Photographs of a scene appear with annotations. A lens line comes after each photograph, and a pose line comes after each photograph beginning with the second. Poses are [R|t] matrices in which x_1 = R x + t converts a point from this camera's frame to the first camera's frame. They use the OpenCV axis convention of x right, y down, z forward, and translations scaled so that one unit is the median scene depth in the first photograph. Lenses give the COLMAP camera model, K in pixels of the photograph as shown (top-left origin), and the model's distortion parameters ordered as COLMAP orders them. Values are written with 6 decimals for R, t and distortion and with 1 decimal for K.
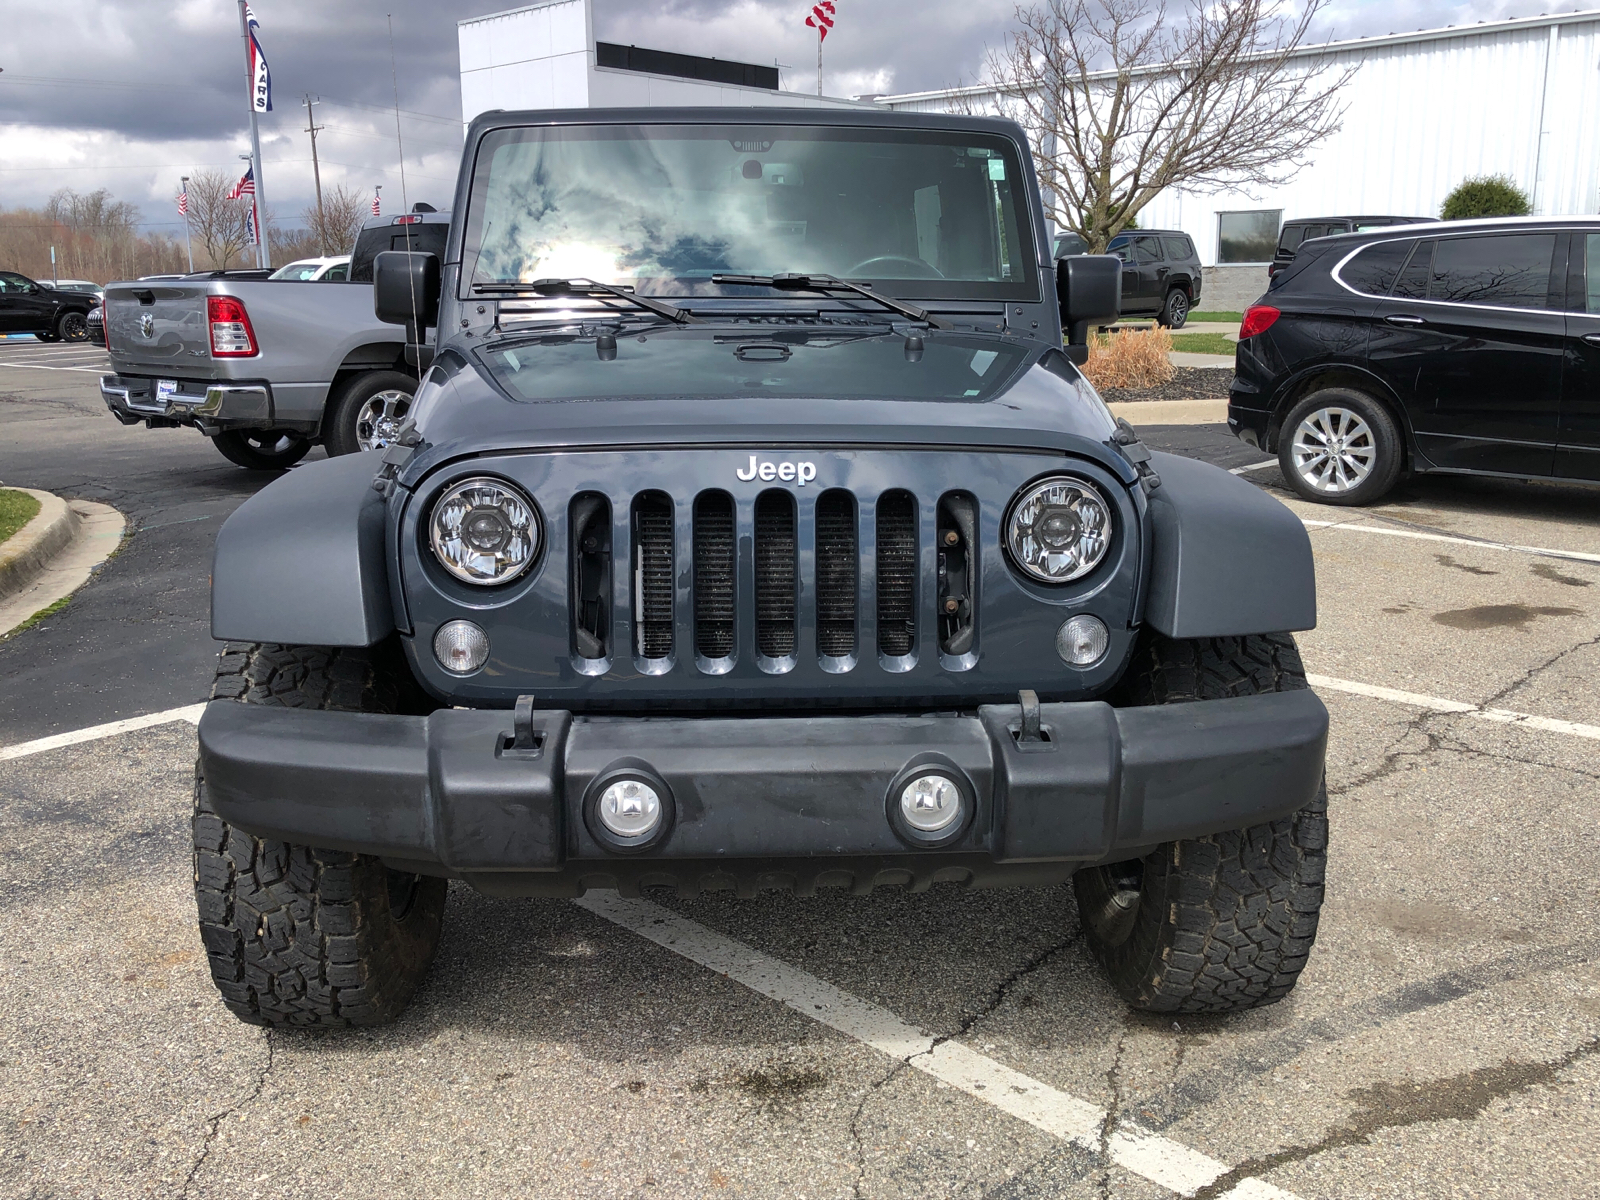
lens RADIAL K [[1435.4, 0, 801.3], [0, 1435.4, 594.2], [0, 0, 1]] dist [0.028078, -0.024302]
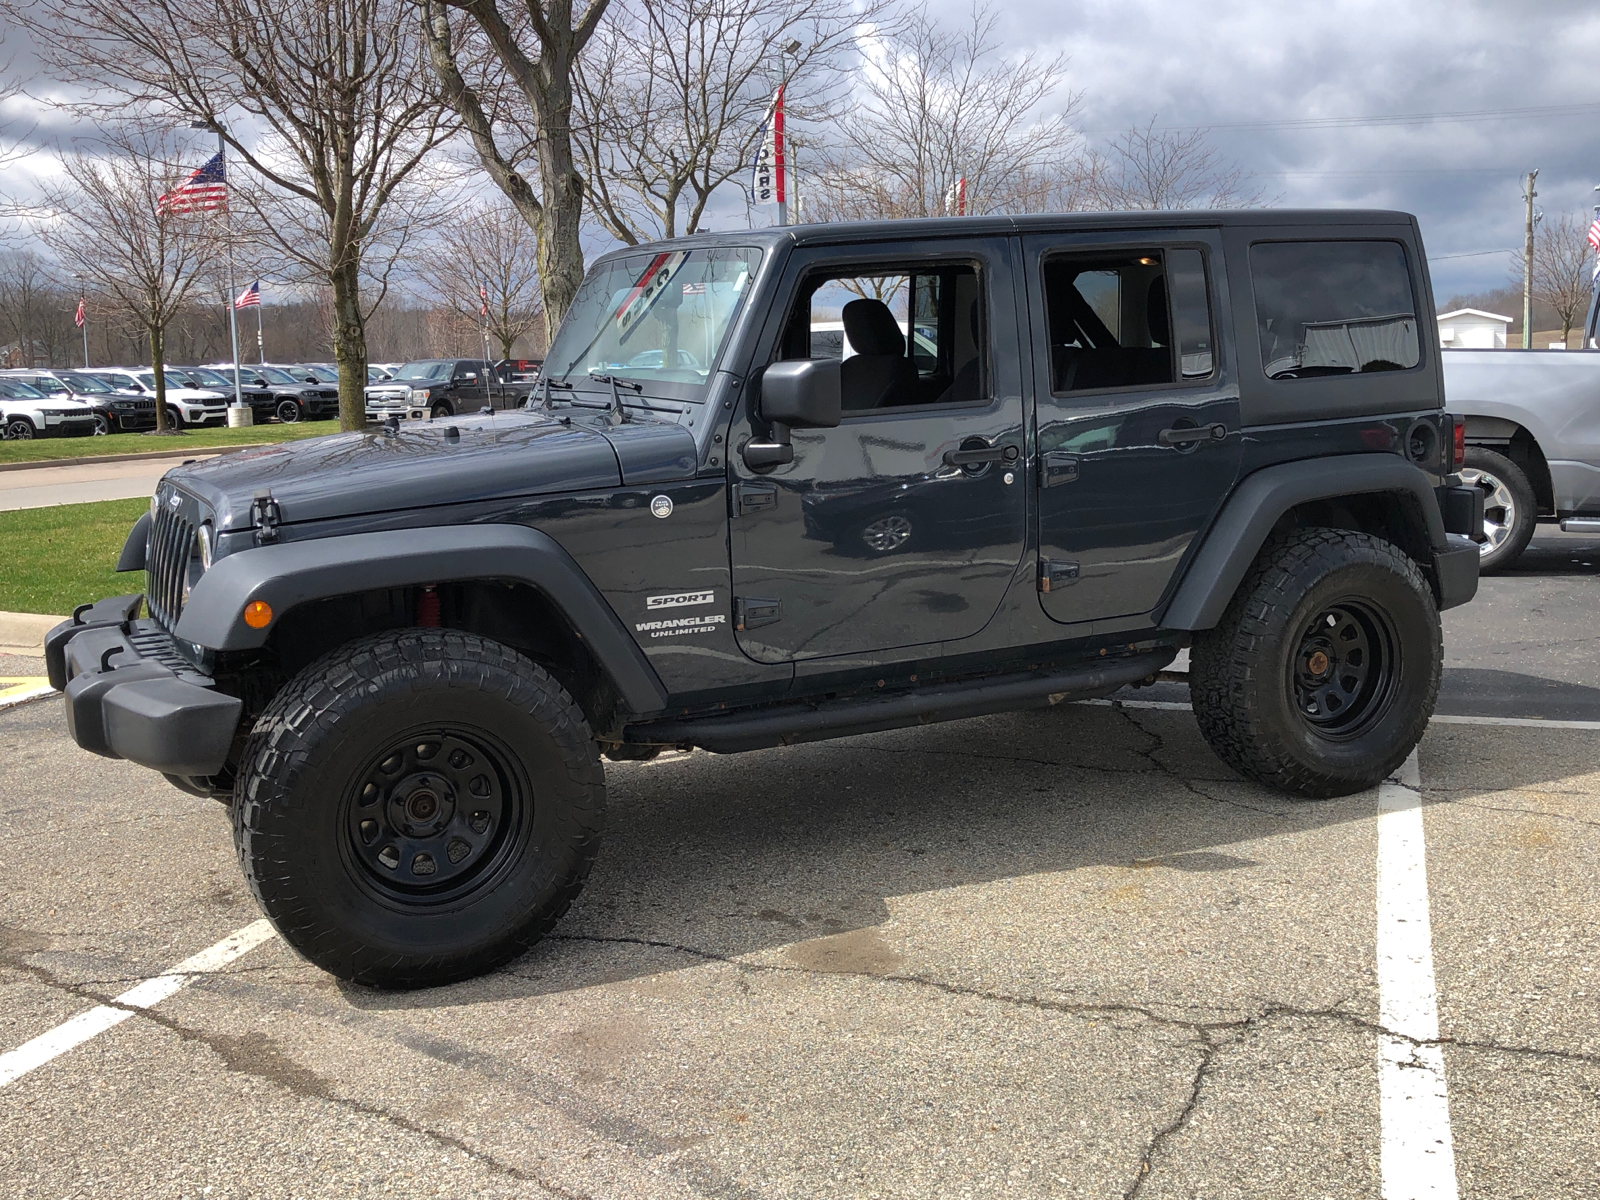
lens RADIAL K [[1668.6, 0, 799.7], [0, 1668.6, 598.4], [0, 0, 1]] dist [0.015665, 0.000000]
pose [[0.409666, 0.131946, -0.902643, 1.723615], [-0.178540, 0.981945, 0.062507, -0.190772], [0.894593, 0.135551, 0.425827, 0.699307]]
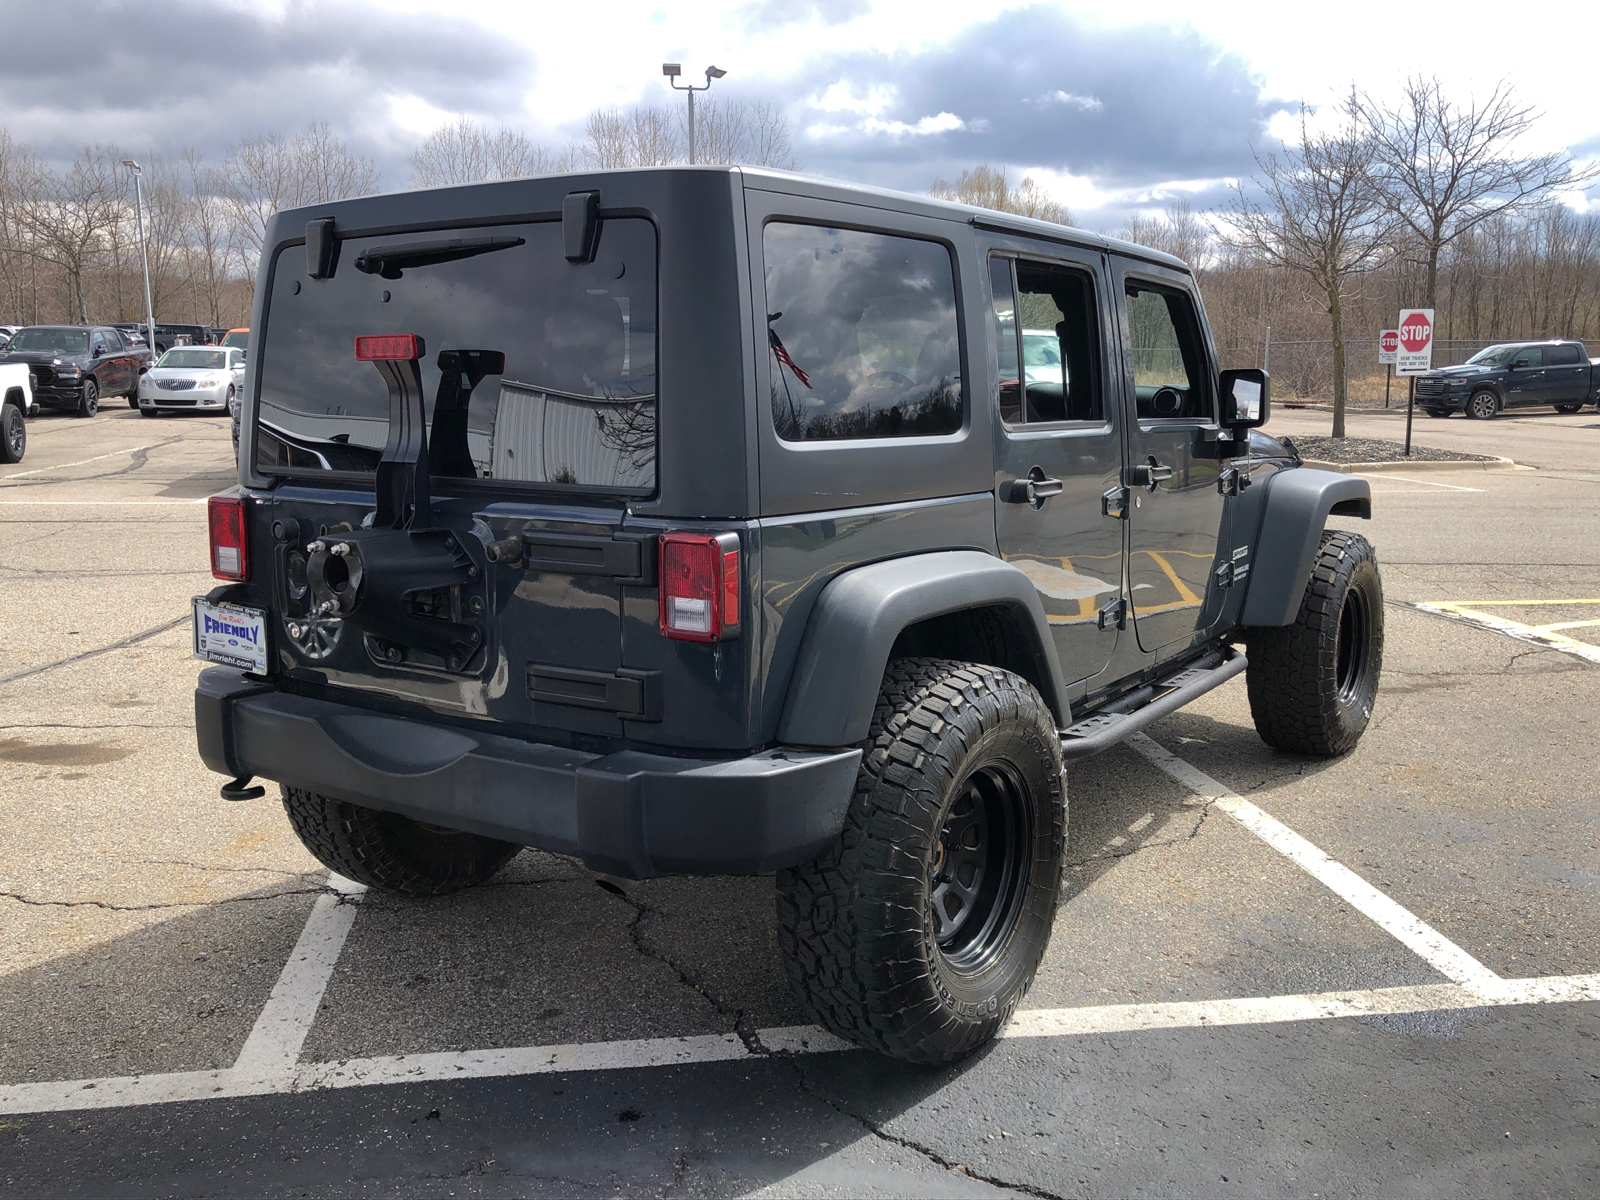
lens RADIAL K [[1435.4, 0, 801.3], [0, 1435.4, 613.0], [0, 0, 1]] dist [0.028078, -0.024302]
pose [[-0.779458, -0.106190, 0.617389, -0.999123], [0.144887, 0.928250, 0.342579, -0.688070], [-0.609469, 0.356477, -0.708146, 2.867526]]
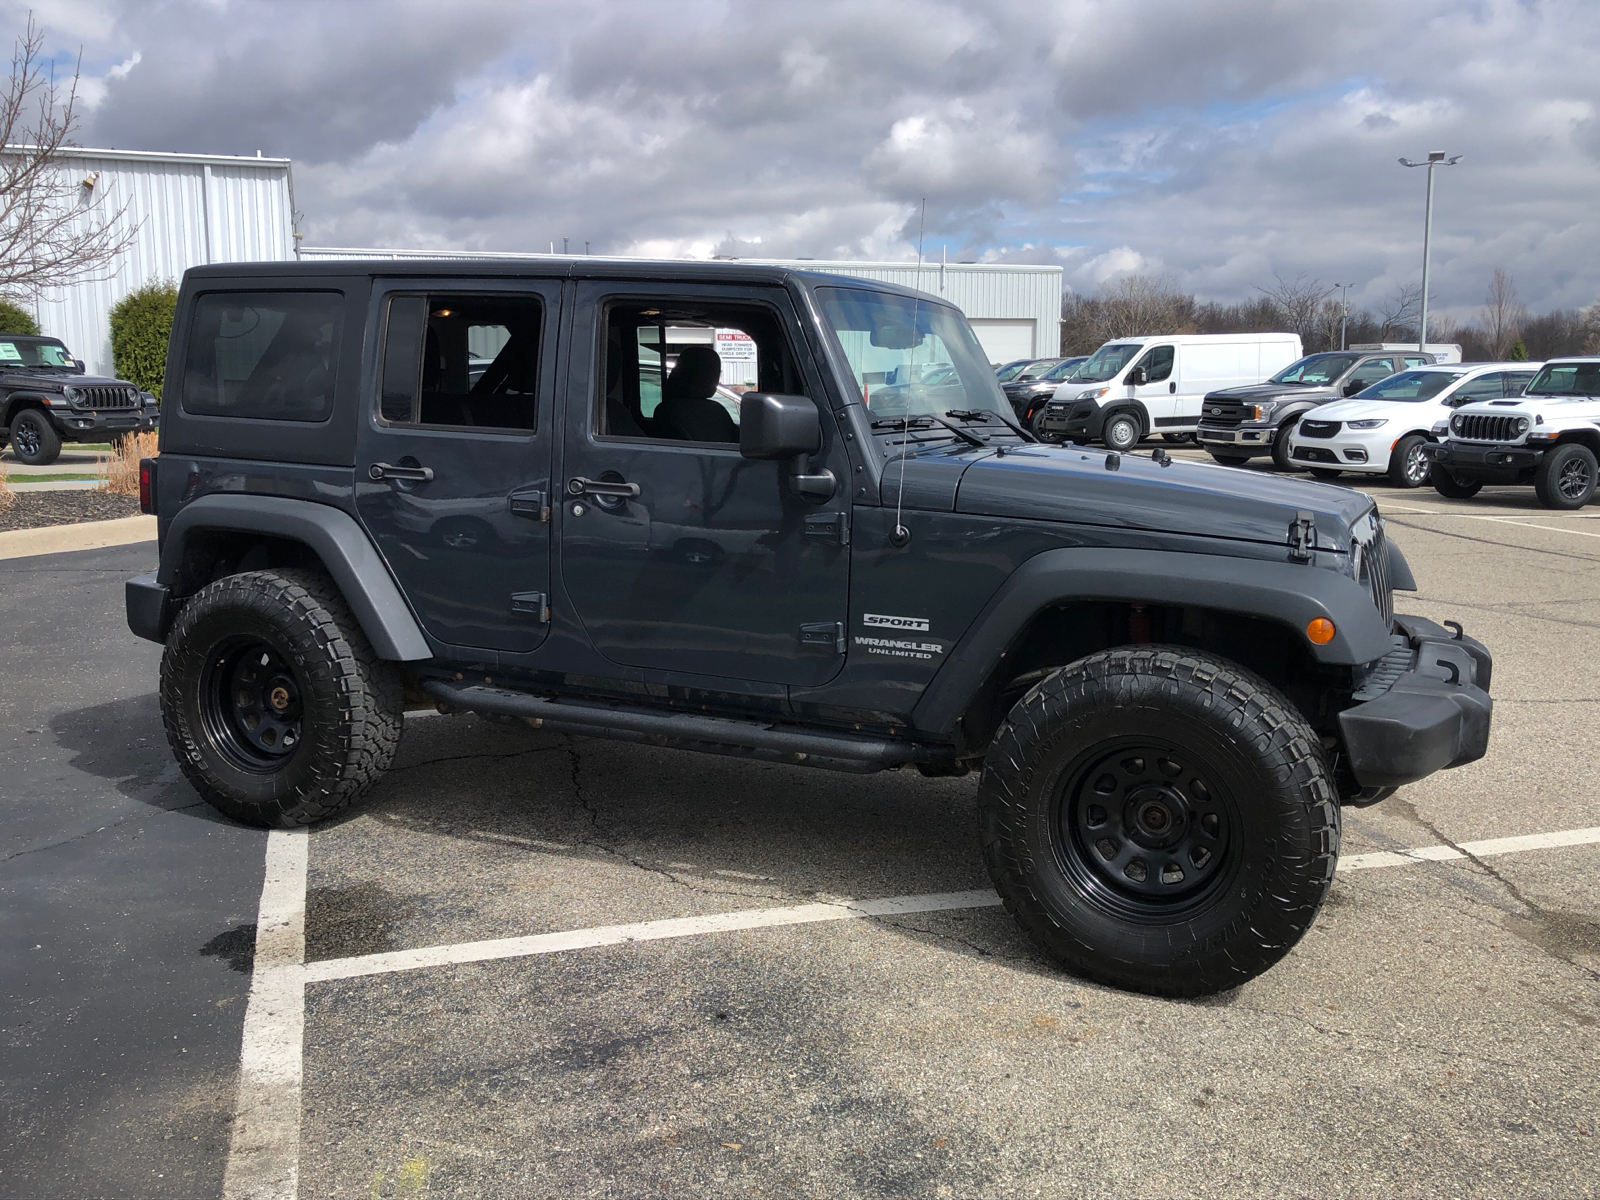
lens RADIAL K [[1435.4, 0, 791.9], [0, 1435.4, 593.1], [0, 0, 1]] dist [0.028078, -0.024302]
pose [[0.484521, -0.119074, 0.866638, -1.596855], [0.185350, 0.982173, 0.031323, -0.158833], [-0.854918, 0.145455, 0.497954, 0.619663]]
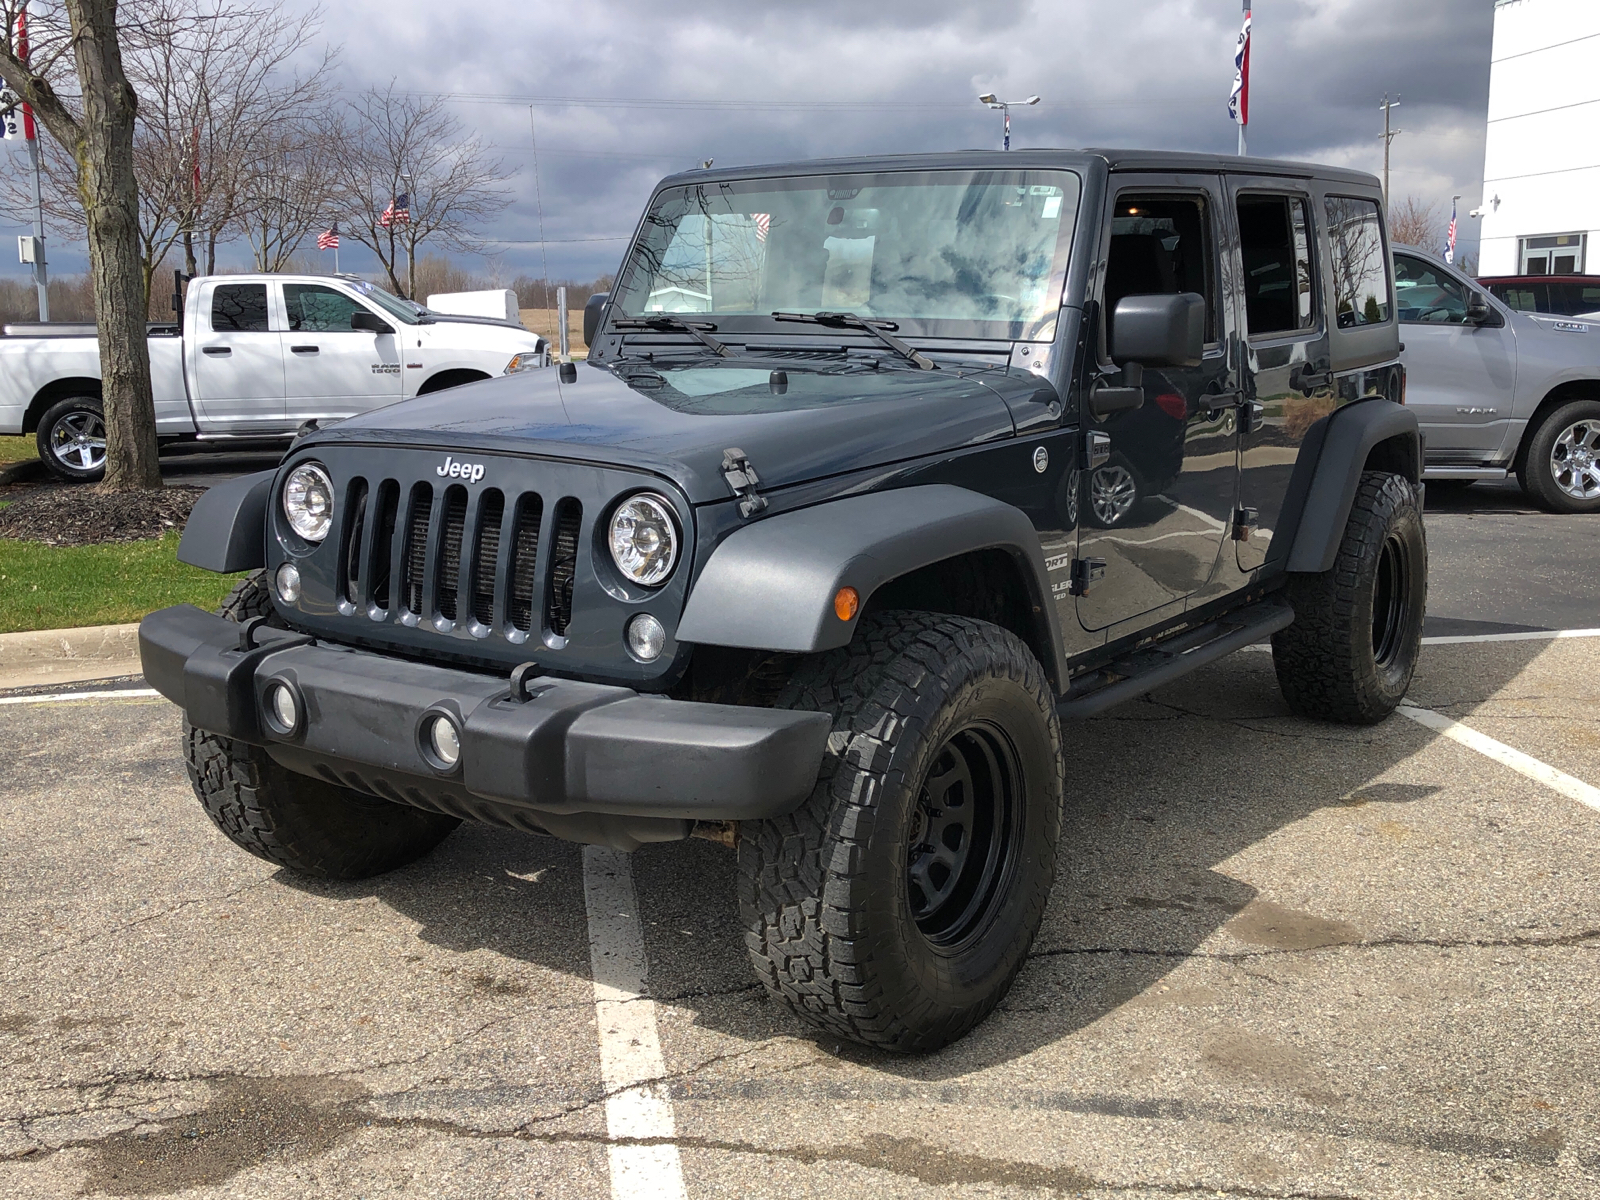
lens RADIAL K [[1668.6, 0, 799.9], [0, 1668.6, 595.4], [0, 0, 1]] dist [0.015665, 0.000000]
pose [[0.788852, 0.106034, -0.605367, 0.930971], [-0.133089, 0.991104, 0.000171, -0.014692], [0.600000, 0.080432, 0.795946, 0.021435]]
